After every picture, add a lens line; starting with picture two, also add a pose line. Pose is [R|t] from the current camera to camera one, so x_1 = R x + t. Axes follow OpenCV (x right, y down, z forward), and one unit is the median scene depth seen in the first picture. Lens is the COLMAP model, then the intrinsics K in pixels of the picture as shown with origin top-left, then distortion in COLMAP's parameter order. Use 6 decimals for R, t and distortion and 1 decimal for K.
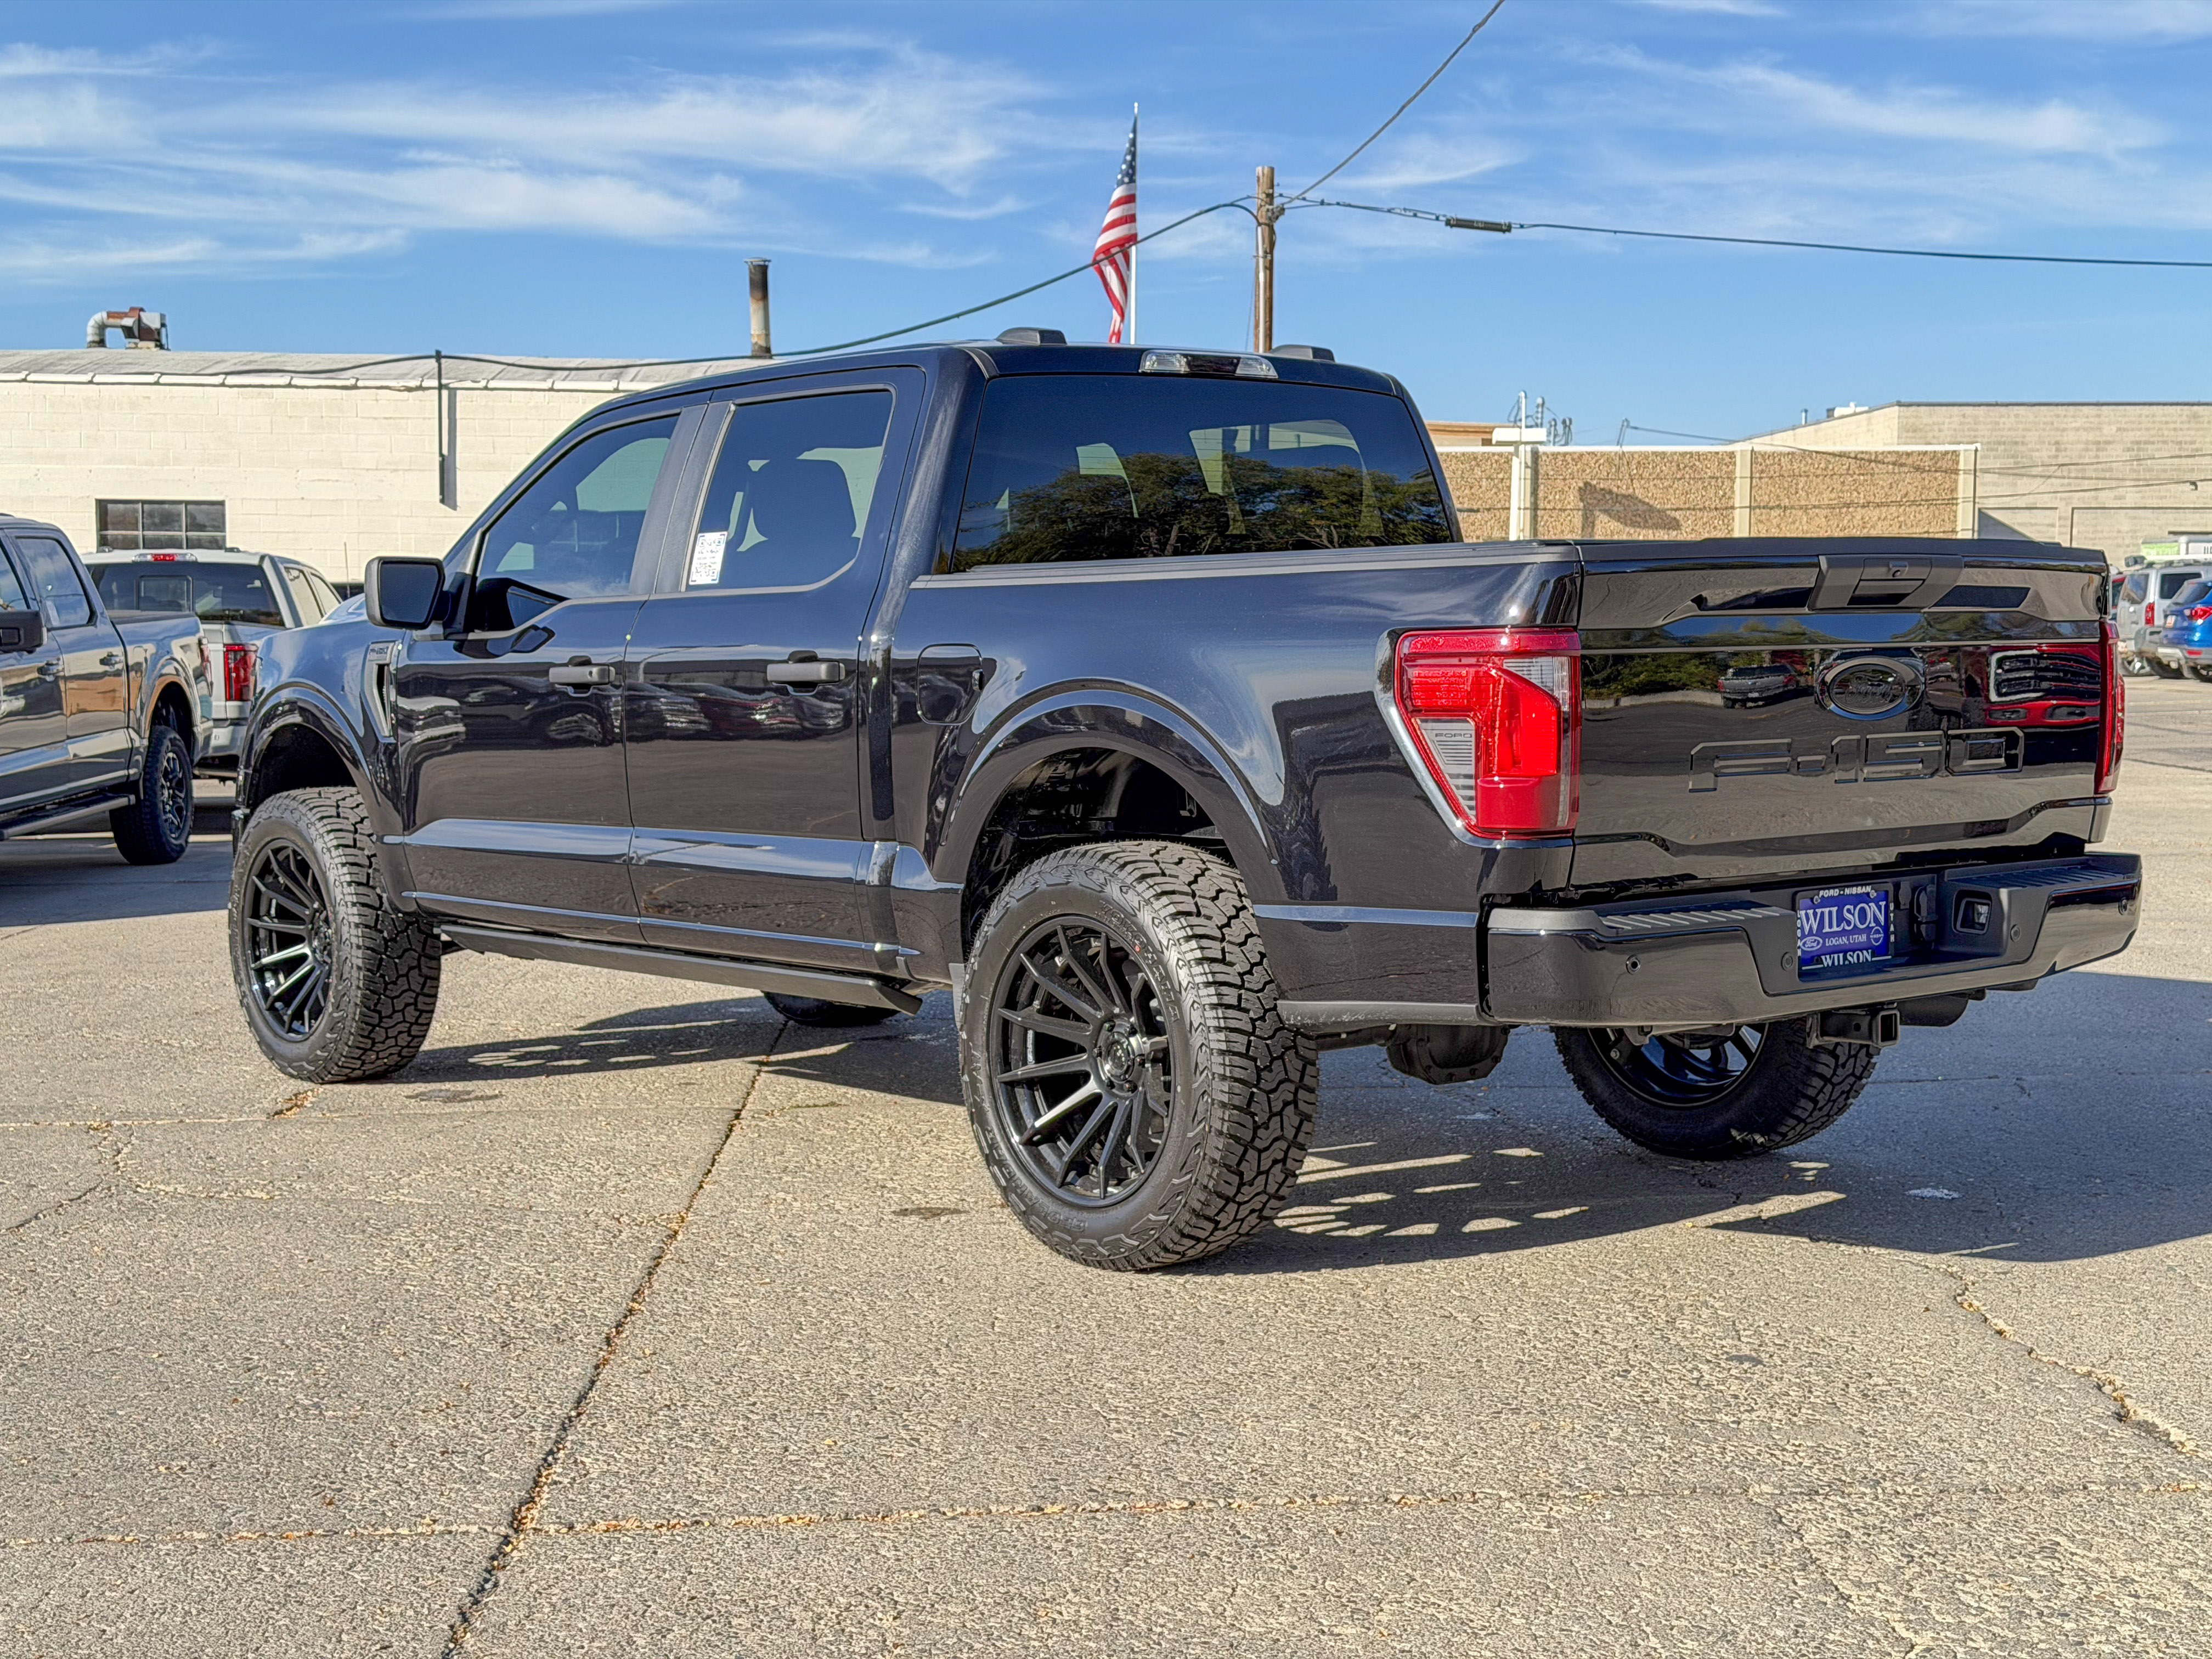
lens RADIAL K [[3071.1, 0, 1121.0], [0, 3071.1, 842.5], [0, 0, 1]] dist [0.214008, -0.527802]
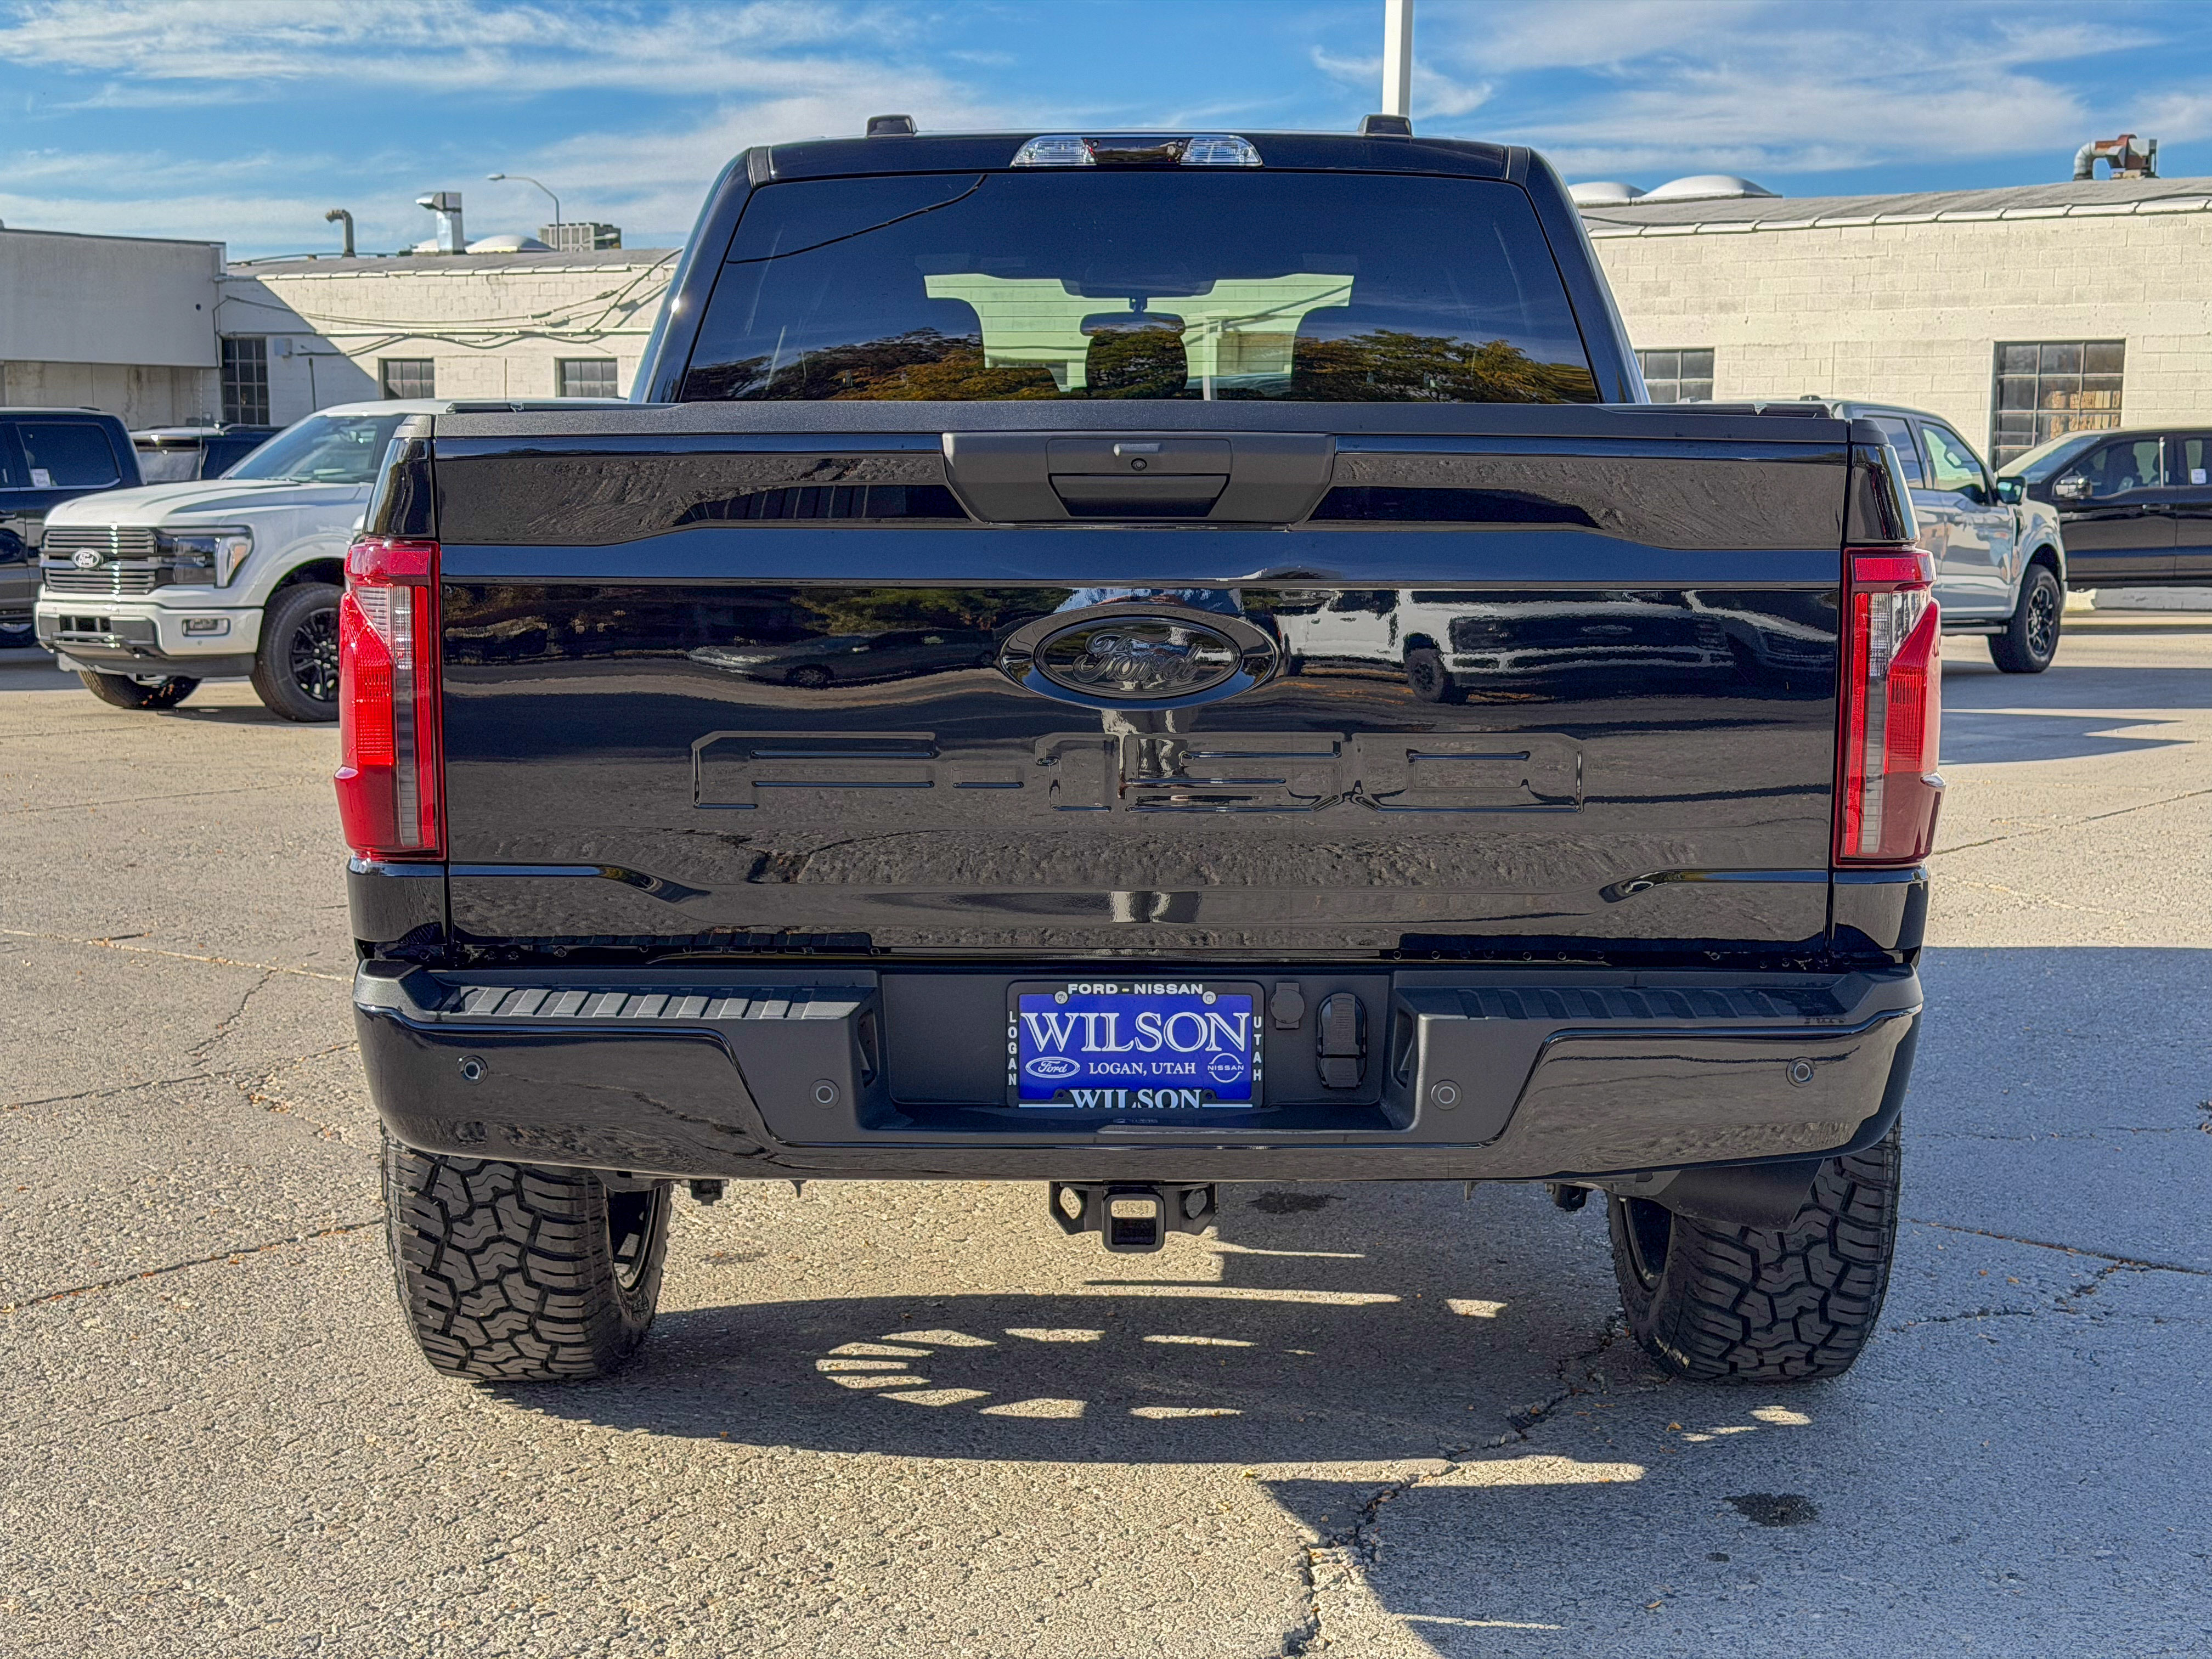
lens RADIAL K [[3073.3, 0, 1101.6], [0, 3073.3, 832.2], [0, 0, 1]] dist [0.193029, -0.362726]
pose [[0.757601, 0.086592, -0.646949, 0.605622], [-0.056083, 0.996131, 0.067655, -0.054171], [0.650305, -0.014973, 0.759526, 0.532962]]
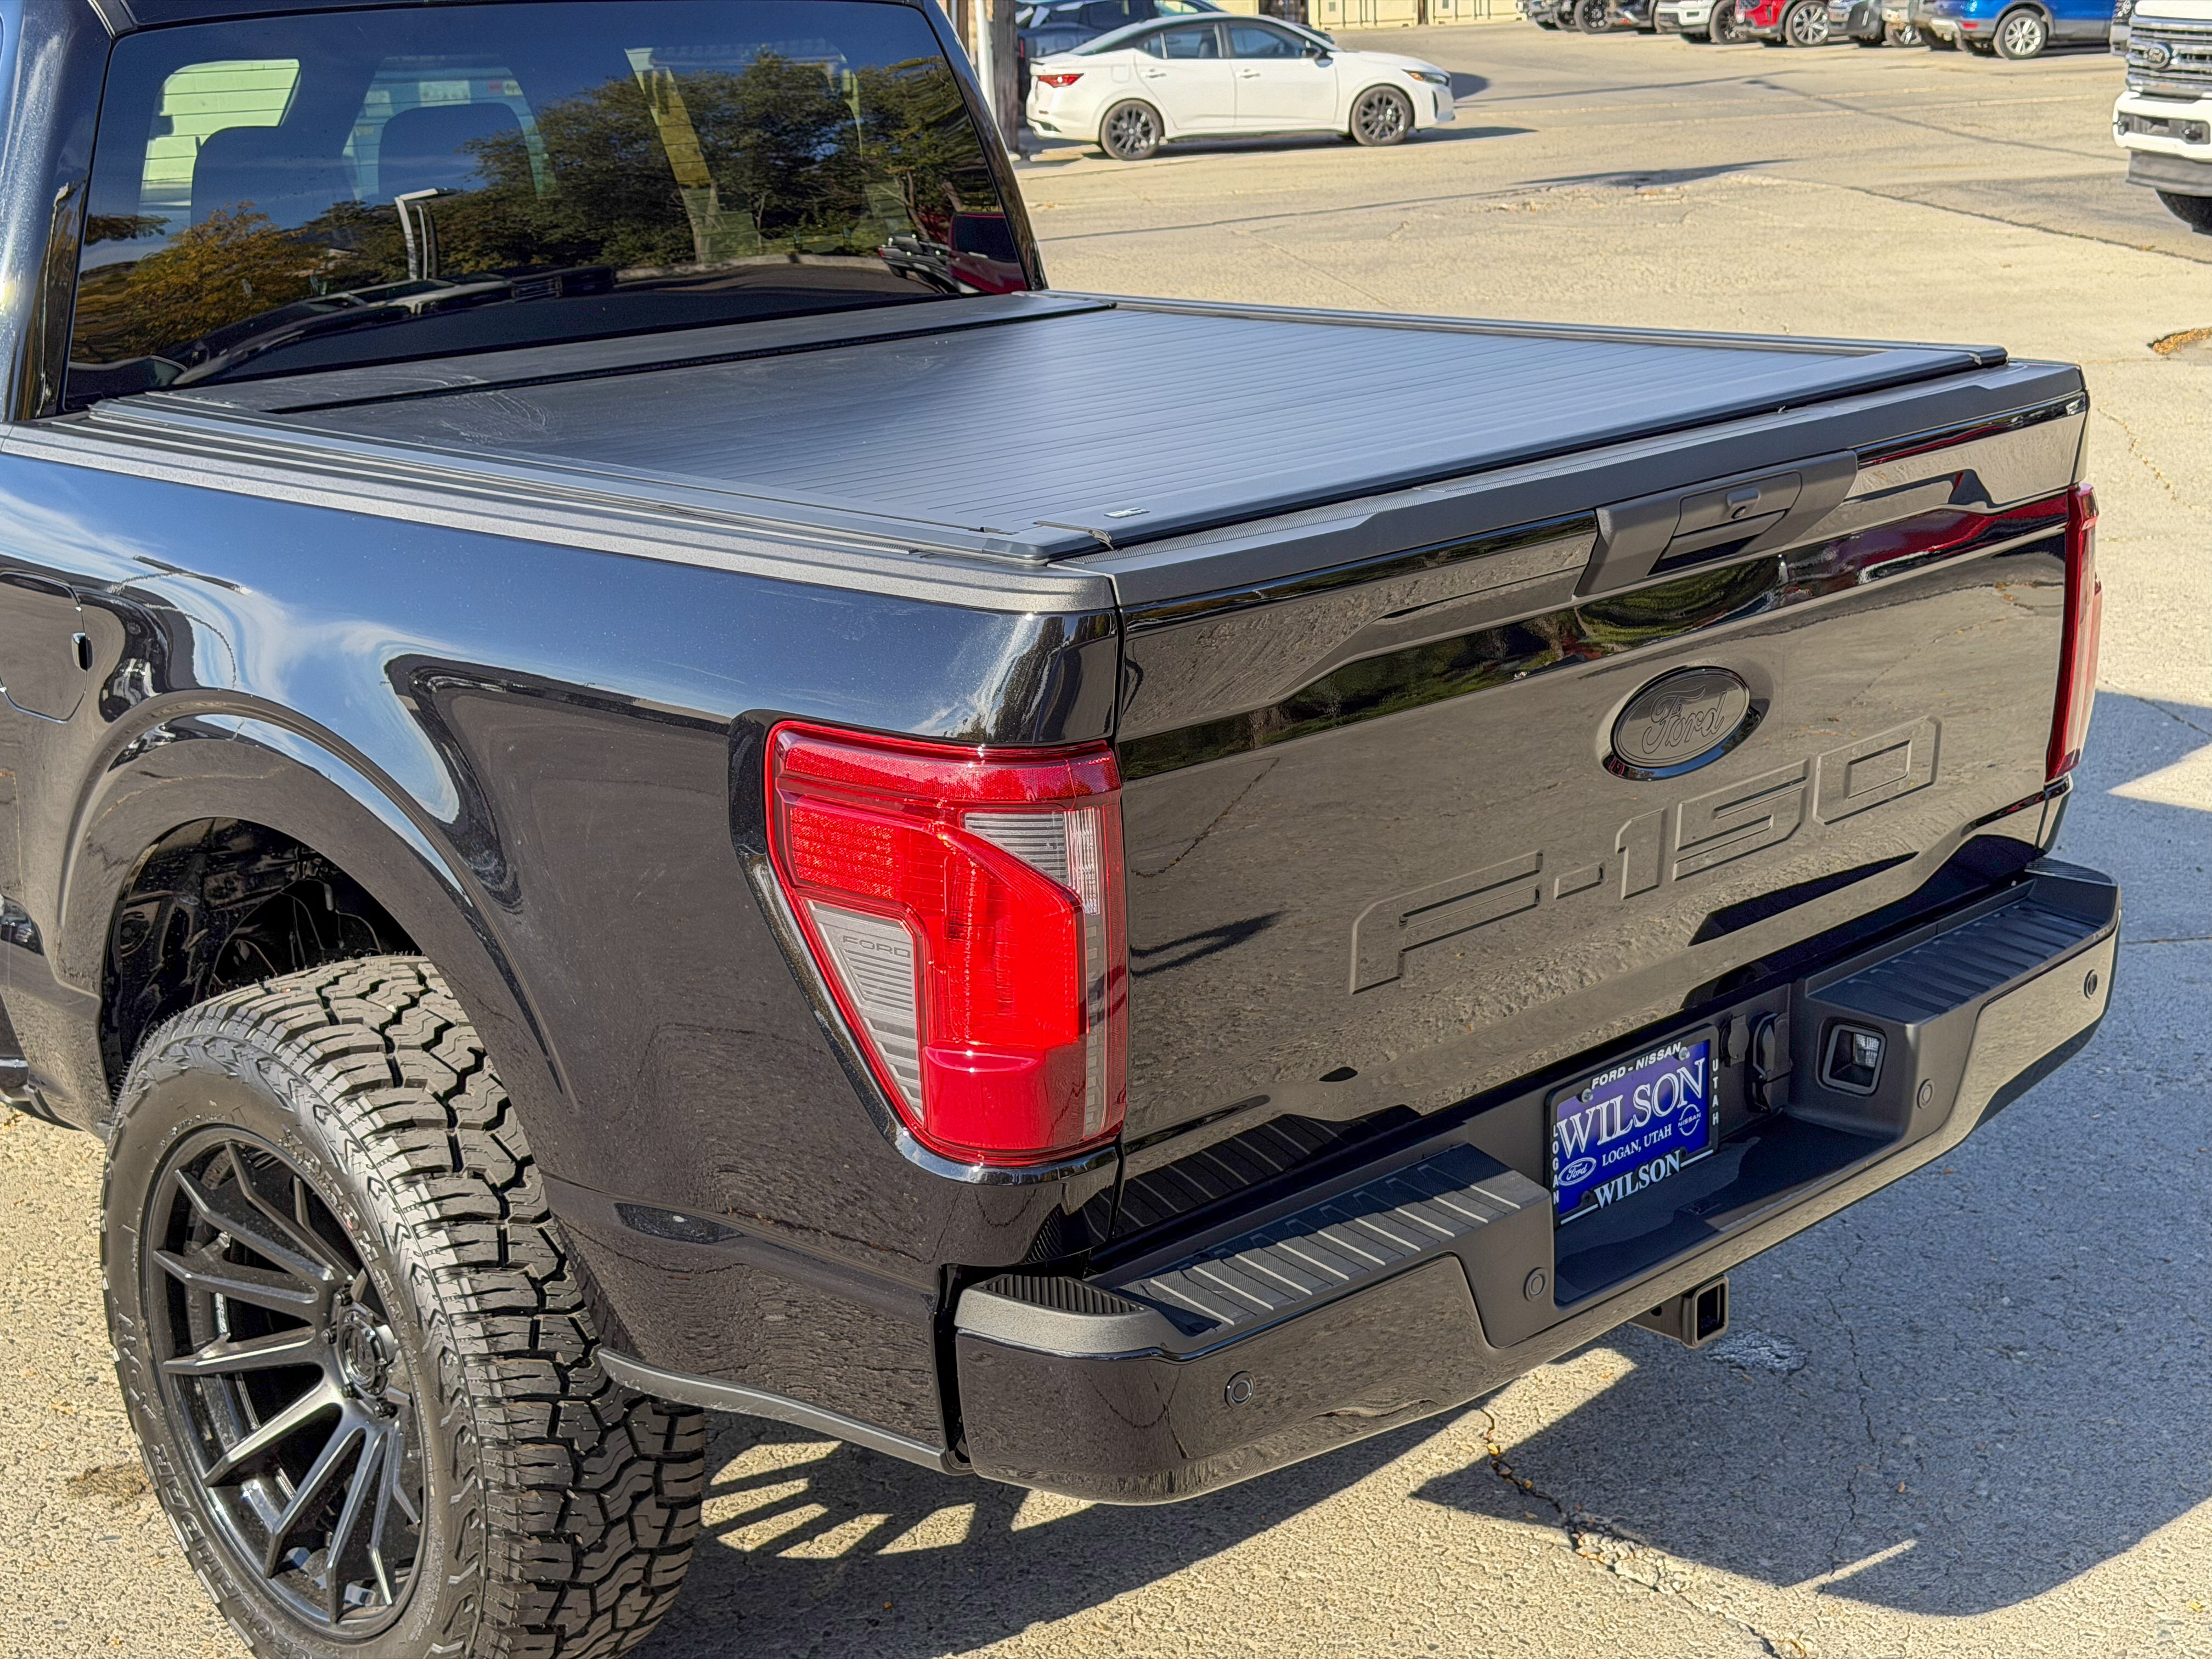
lens RADIAL K [[3071.1, 0, 1121.0], [0, 3071.1, 842.5], [0, 0, 1]] dist [0.214008, -0.527802]
pose [[0.996571, -0.038041, 0.073479, 0.100696], [0.022435, 0.979010, 0.202575, -0.135751], [-0.079643, -0.200232, 0.976506, 0.467690]]
